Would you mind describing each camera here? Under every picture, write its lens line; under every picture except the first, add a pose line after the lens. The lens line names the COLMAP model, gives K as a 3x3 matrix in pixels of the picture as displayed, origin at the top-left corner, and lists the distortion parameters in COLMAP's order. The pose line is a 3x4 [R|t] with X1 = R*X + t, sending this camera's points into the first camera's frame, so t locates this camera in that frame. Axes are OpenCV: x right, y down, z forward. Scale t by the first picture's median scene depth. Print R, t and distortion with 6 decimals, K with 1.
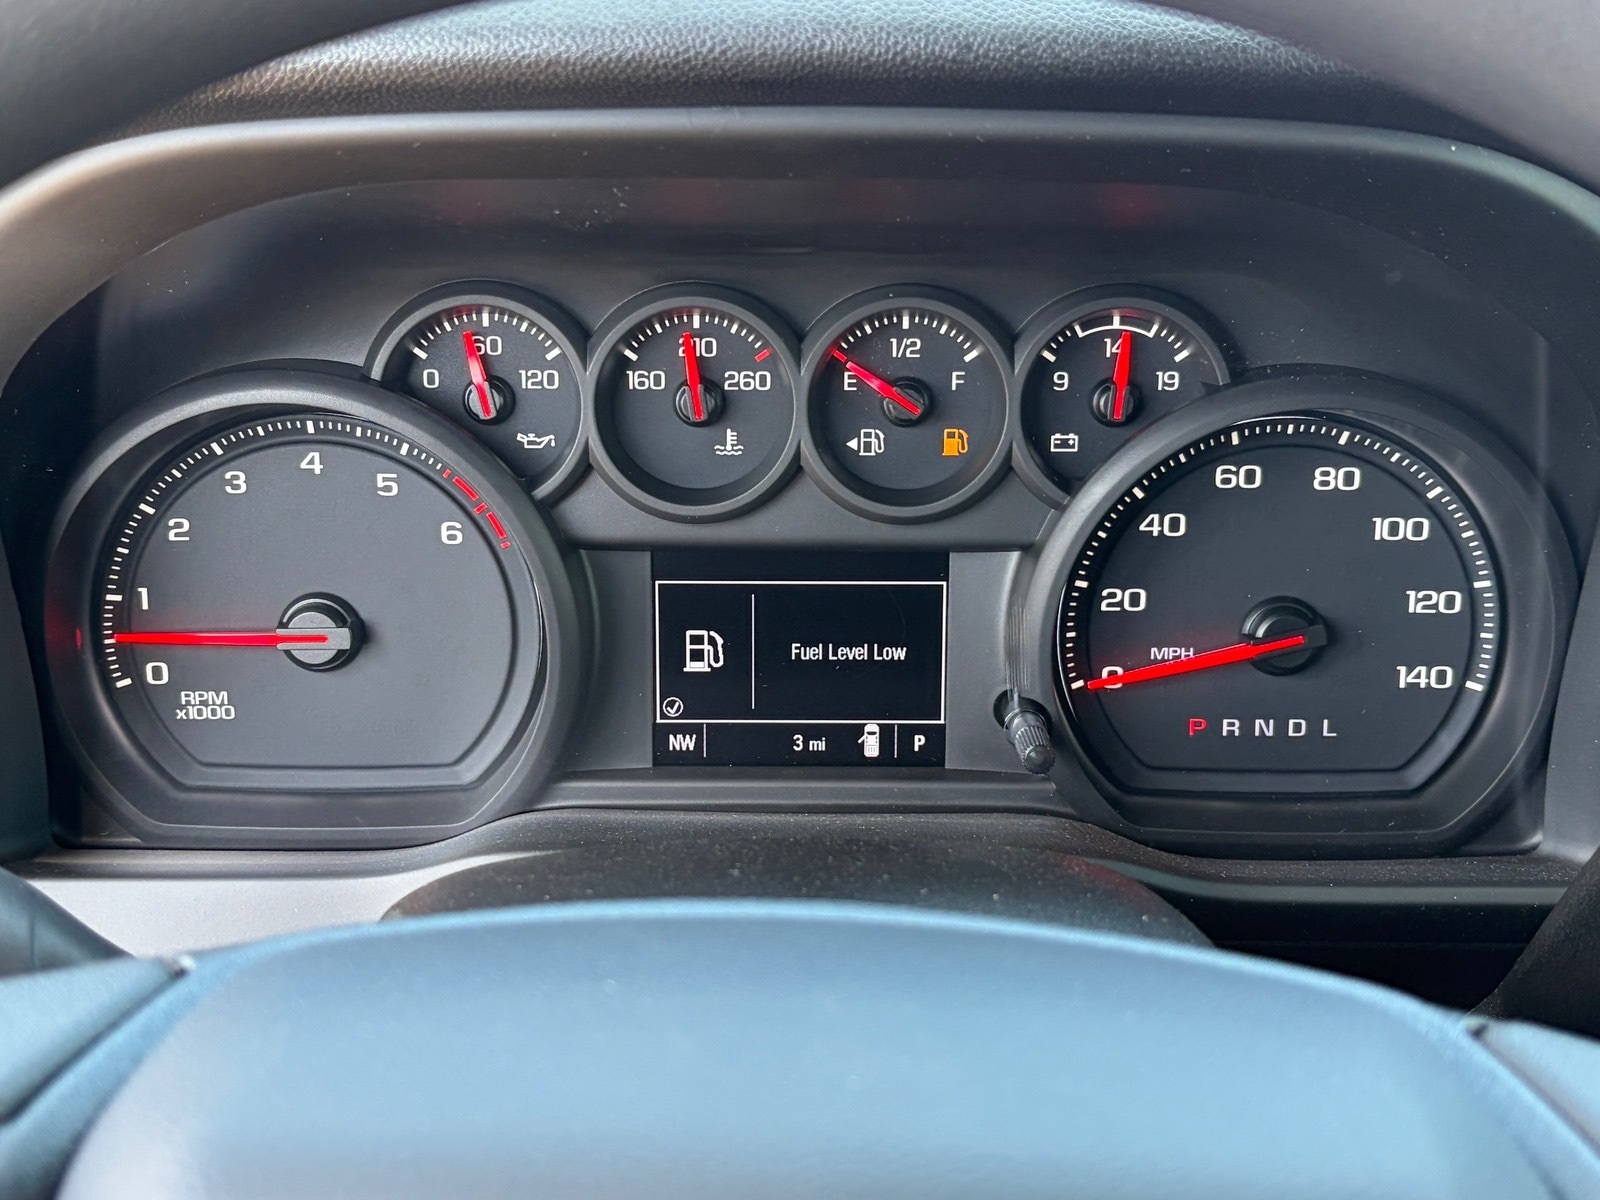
lens RADIAL K [[2033.7, 0, 806.0], [0, 2033.7, 614.9], [0, 0, 1]] dist [0.103820, 0.000000]
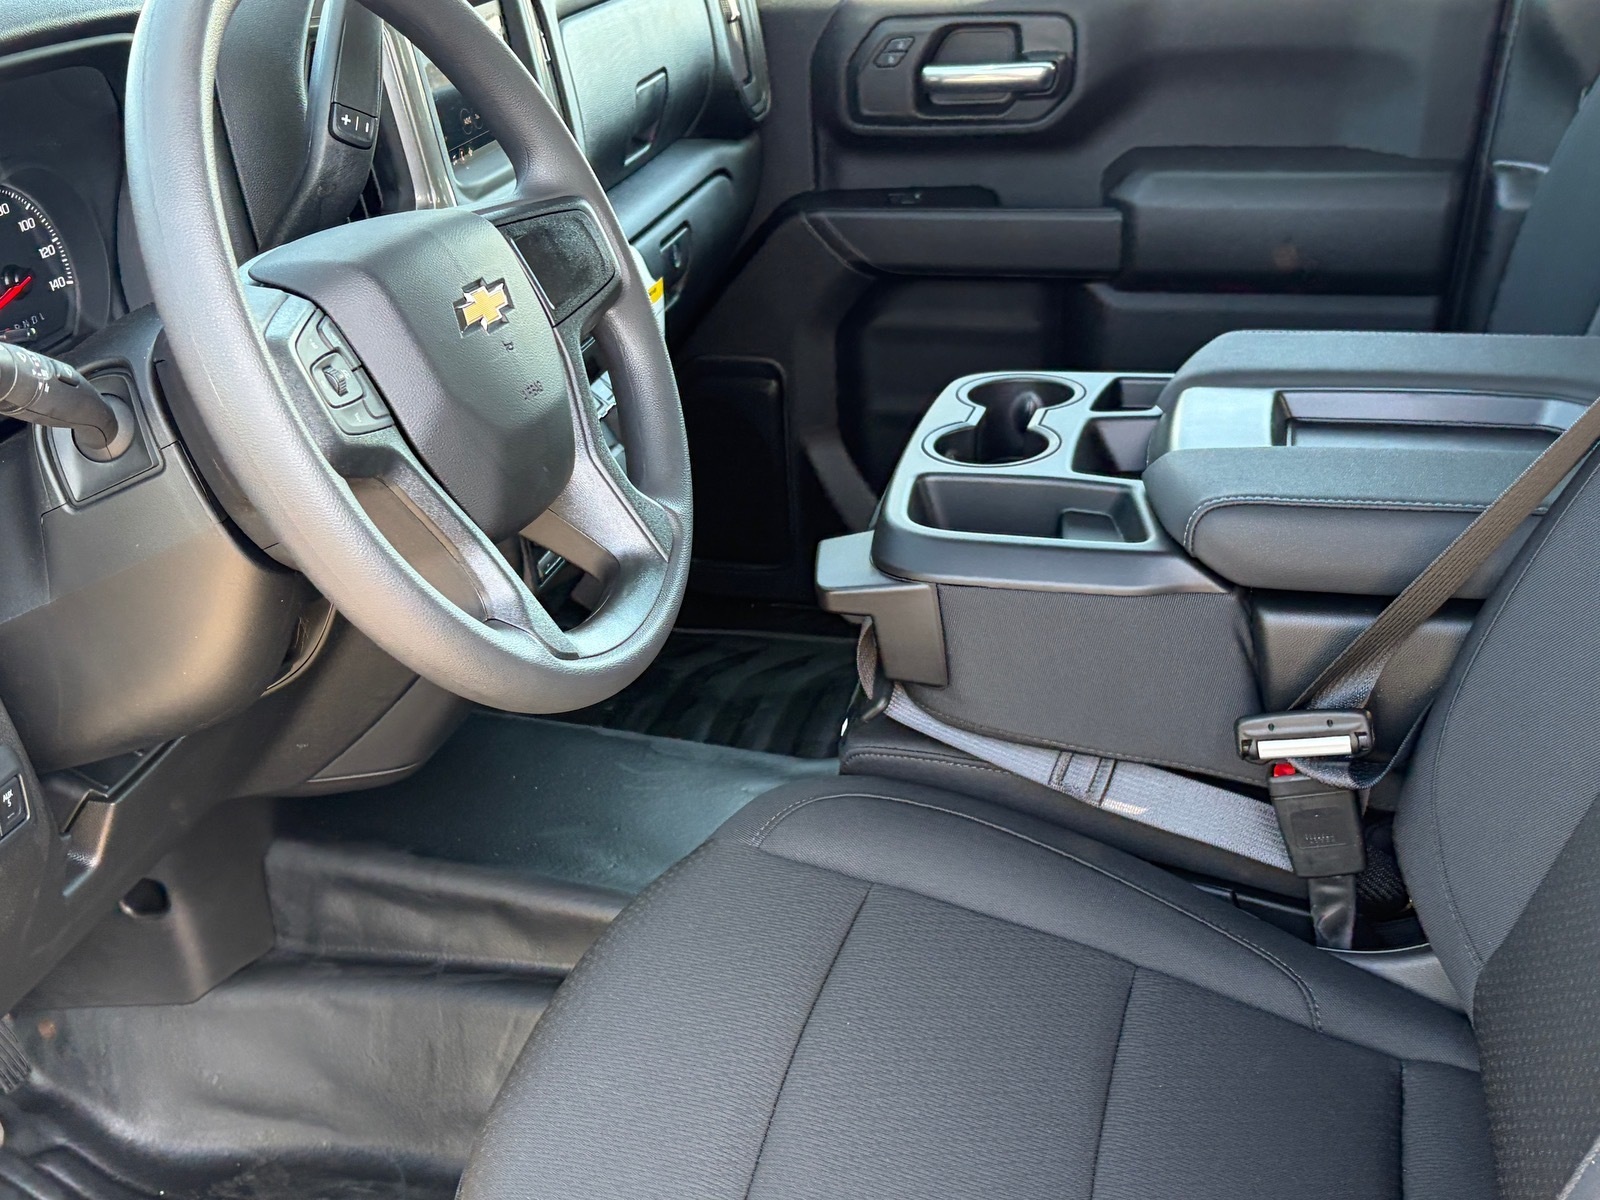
lens RADIAL K [[1904.2, 0, 800.0], [0, 1904.2, 613.0], [0, 0, 1]] dist [0.027985, 0.000000]
pose [[0.213515, -0.416303, 0.883800, -1.657081], [0.391787, 0.865215, 0.312898, 0.003075], [-0.894938, 0.279453, 0.347839, -0.421567]]
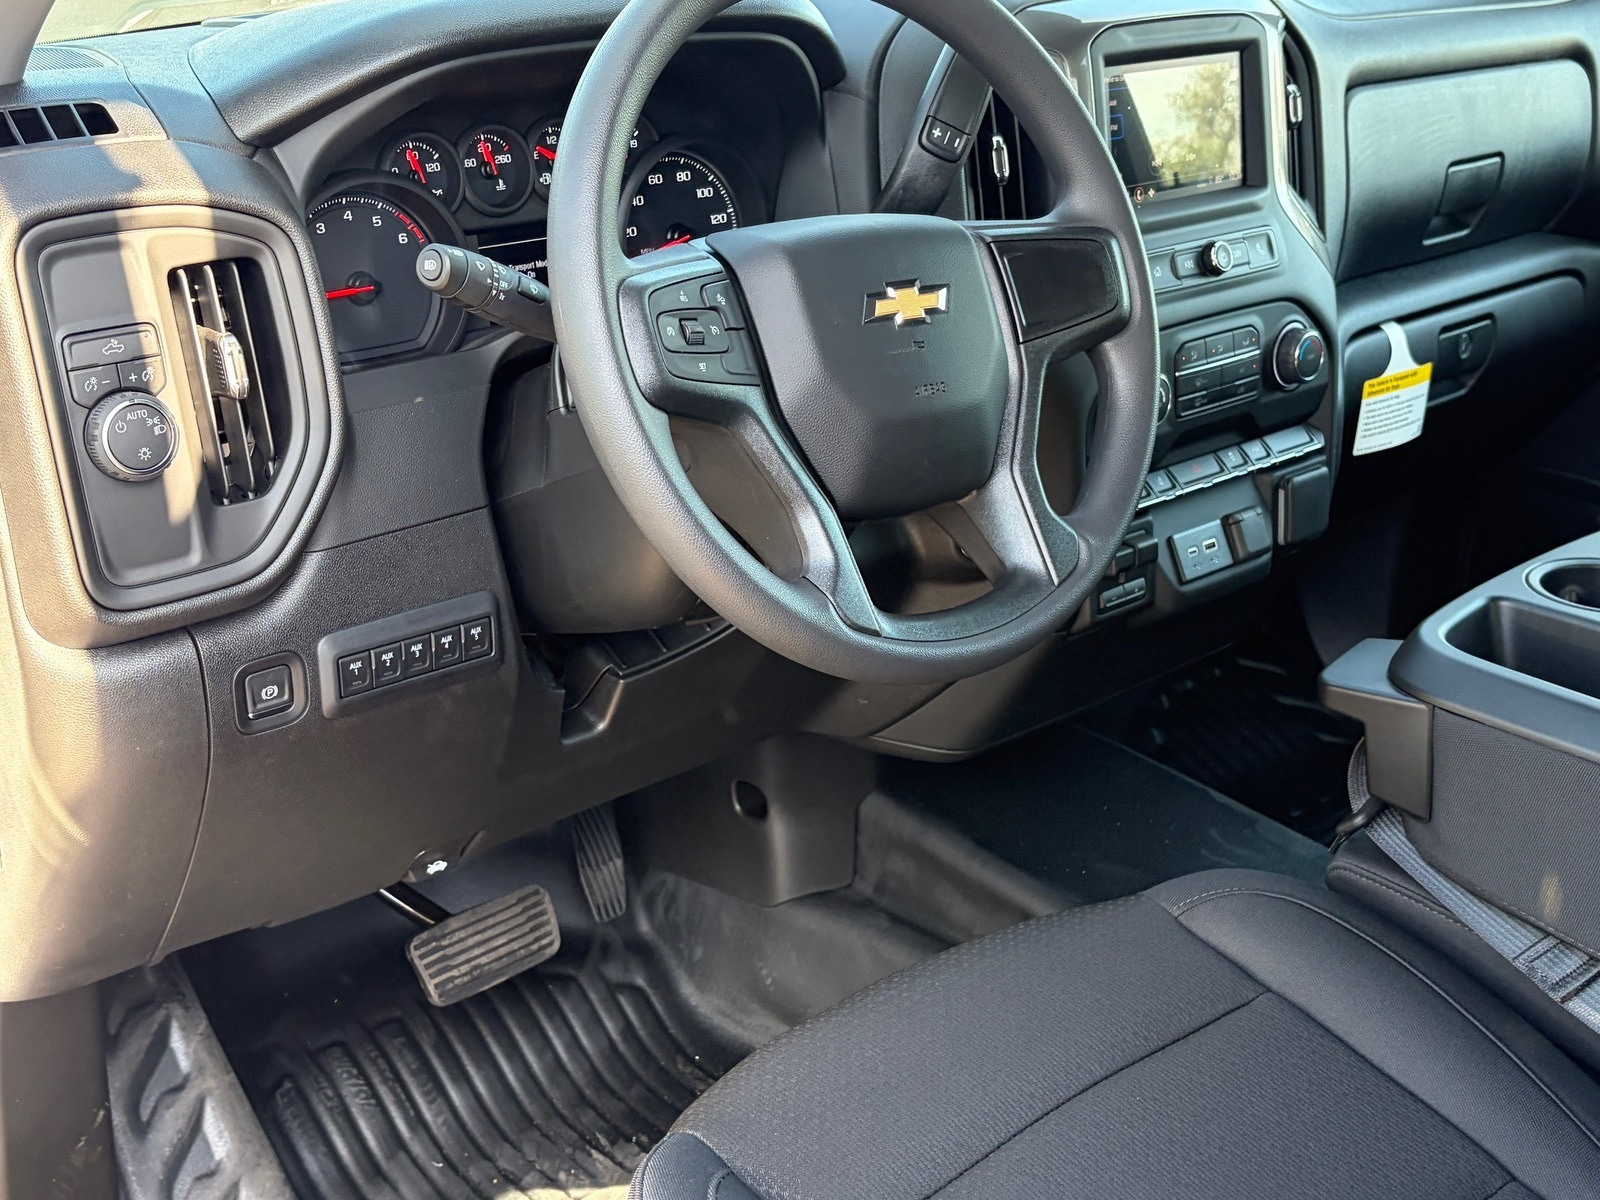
lens RADIAL K [[1904.2, 0, 805.2], [0, 1904.2, 612.7], [0, 0, 1]] dist [0.027985, 0.000000]
pose [[0.738889, -0.252934, 0.624554, -1.373307], [0.249010, 0.963760, 0.095711, 0.295164], [-0.626129, 0.084800, 0.775095, -1.032017]]
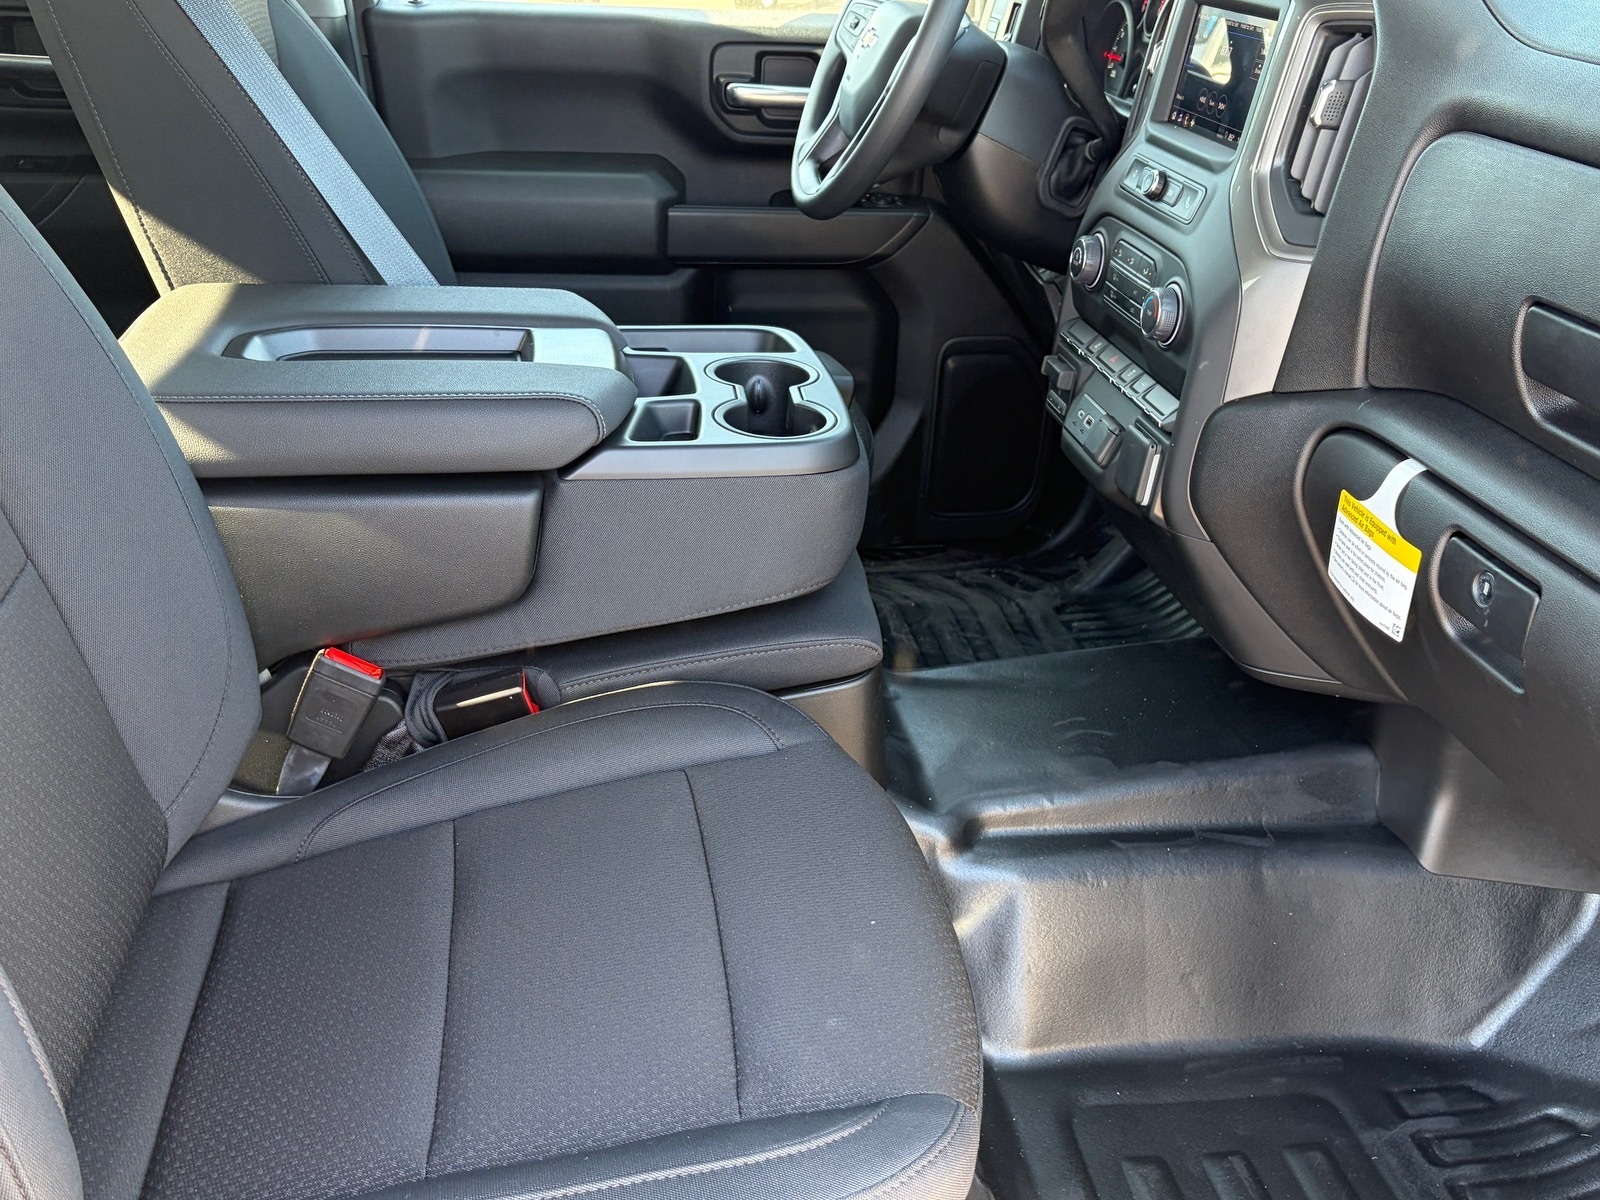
lens RADIAL K [[1506.0, 0, 785.2], [0, 1506.0, 608.2], [0, 0, 1]] dist [0.014466, 0.000000]
pose [[0.175528, 0.448947, -0.876148, 3.397003], [-0.396186, 0.846931, 0.354604, 0.159601], [0.901236, 0.284875, 0.326527, -0.484536]]
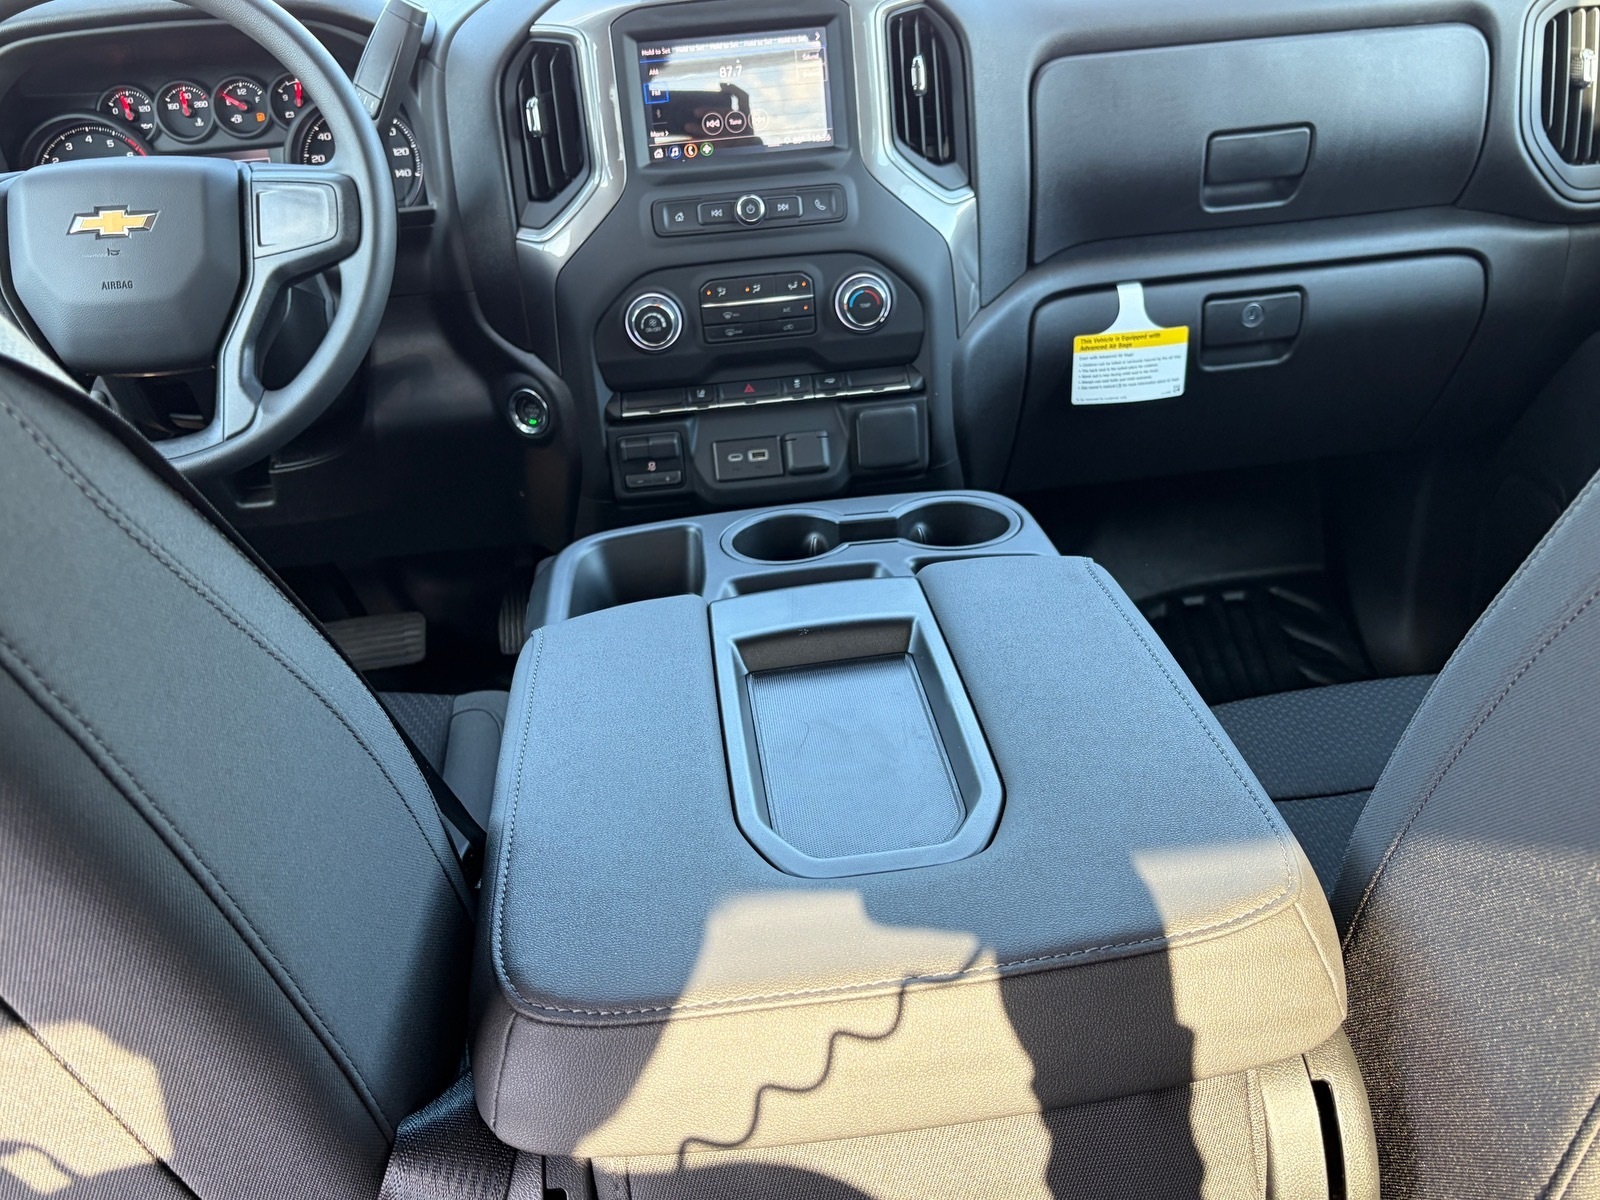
lens RADIAL K [[1506.0, 0, 798.3], [0, 1506.0, 597.6], [0, 0, 1]] dist [0.014466, 0.000000]
pose [[0.992695, -0.108078, 0.053634, 0.816499], [0.102563, 0.990018, 0.096666, 0.628856], [-0.063546, -0.090459, 0.993871, -1.926817]]
